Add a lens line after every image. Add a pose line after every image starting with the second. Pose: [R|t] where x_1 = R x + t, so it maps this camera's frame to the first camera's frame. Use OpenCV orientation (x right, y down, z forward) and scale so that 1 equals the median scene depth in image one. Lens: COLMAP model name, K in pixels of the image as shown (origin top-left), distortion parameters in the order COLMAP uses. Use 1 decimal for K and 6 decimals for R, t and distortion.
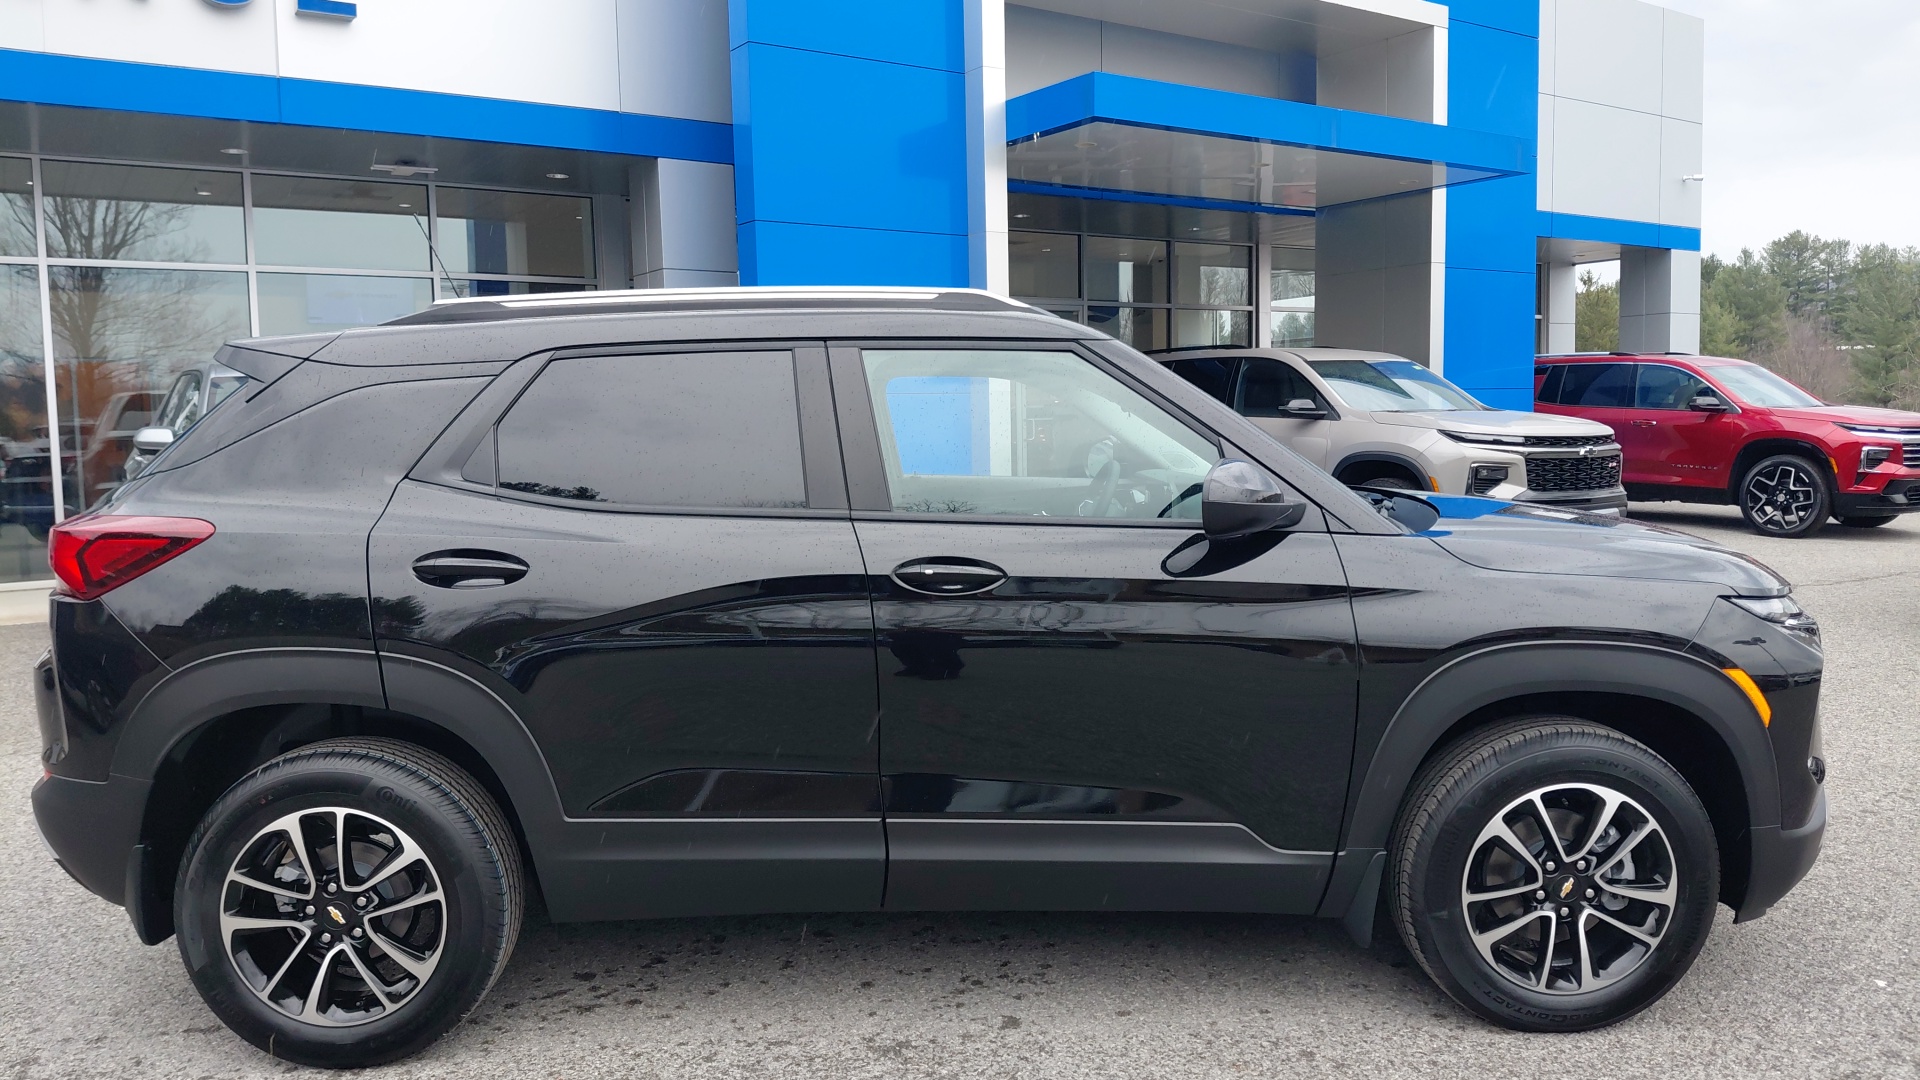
lens RADIAL K [[1412.4, 0, 960.0], [0, 1412.4, 540.0], [0, 0, 1]] dist [0.108827, -0.228944]
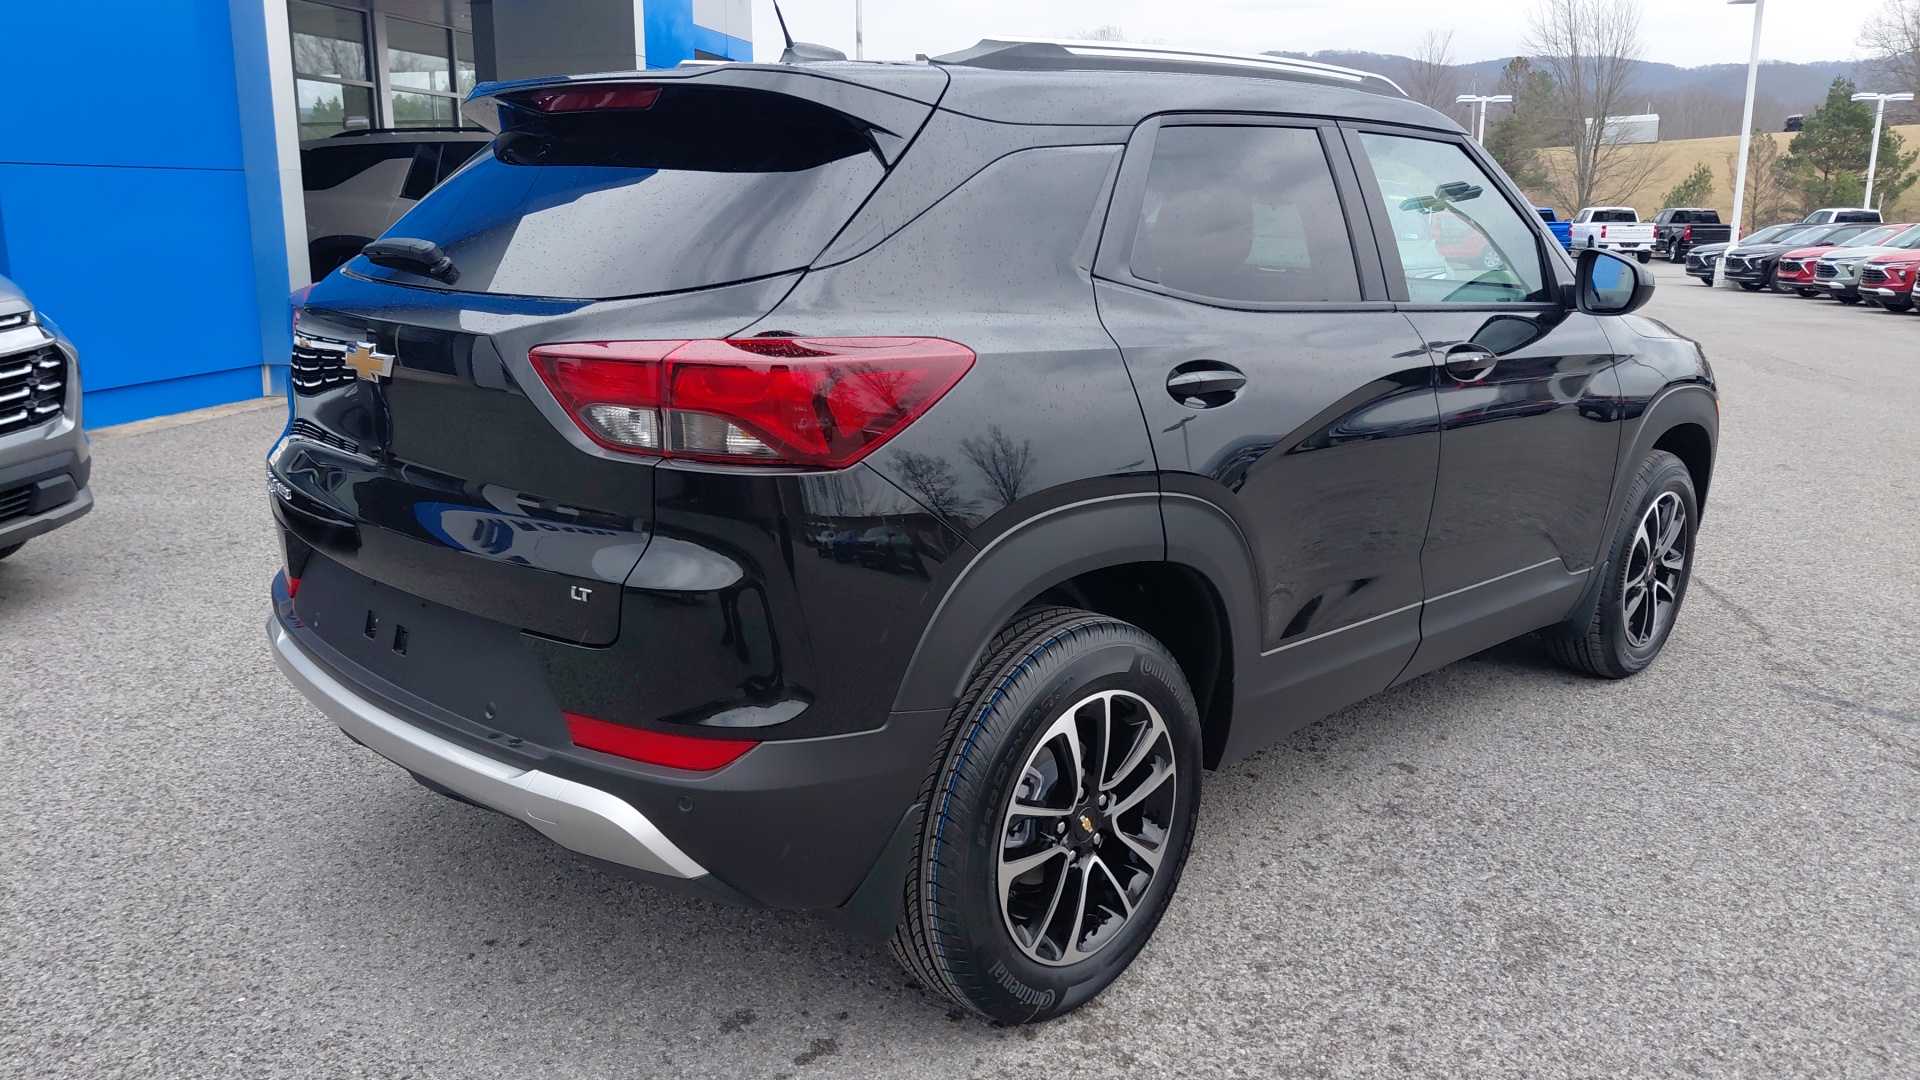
lens RADIAL K [[1412.4, 0, 960.0], [0, 1412.4, 540.0], [0, 0, 1]] dist [0.108827, -0.228944]
pose [[0.725379, -0.135399, 0.674901, -0.967345], [0.042012, 0.987344, 0.152927, -0.020597], [-0.687066, -0.082576, 0.721887, 0.465580]]
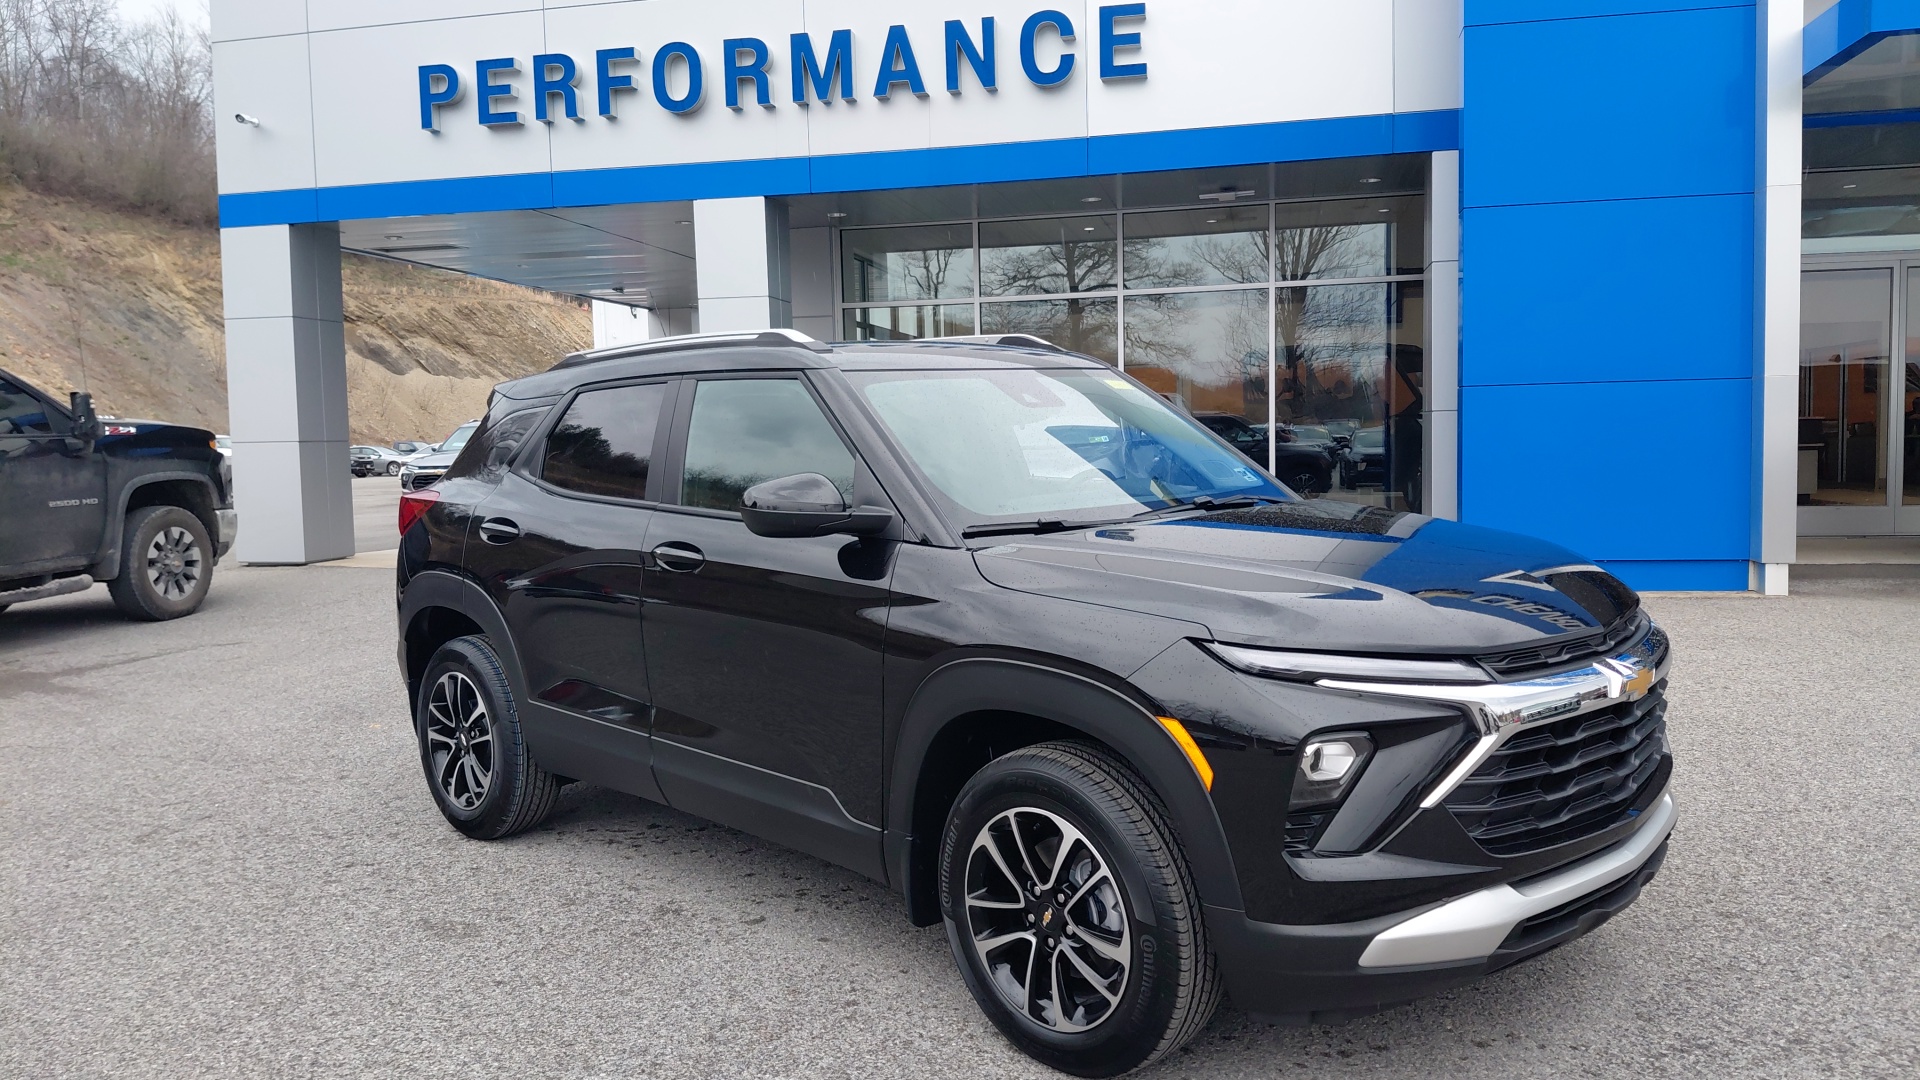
lens RADIAL K [[1419.6, 0, 960.0], [0, 1419.6, 540.0], [0, 0, 1]] dist [0.117096, -0.216643]
pose [[0.672697, 0.054861, -0.737882, 1.091727], [-0.047139, 0.998399, 0.031255, -0.041631], [0.738415, 0.013758, 0.674206, 0.295018]]
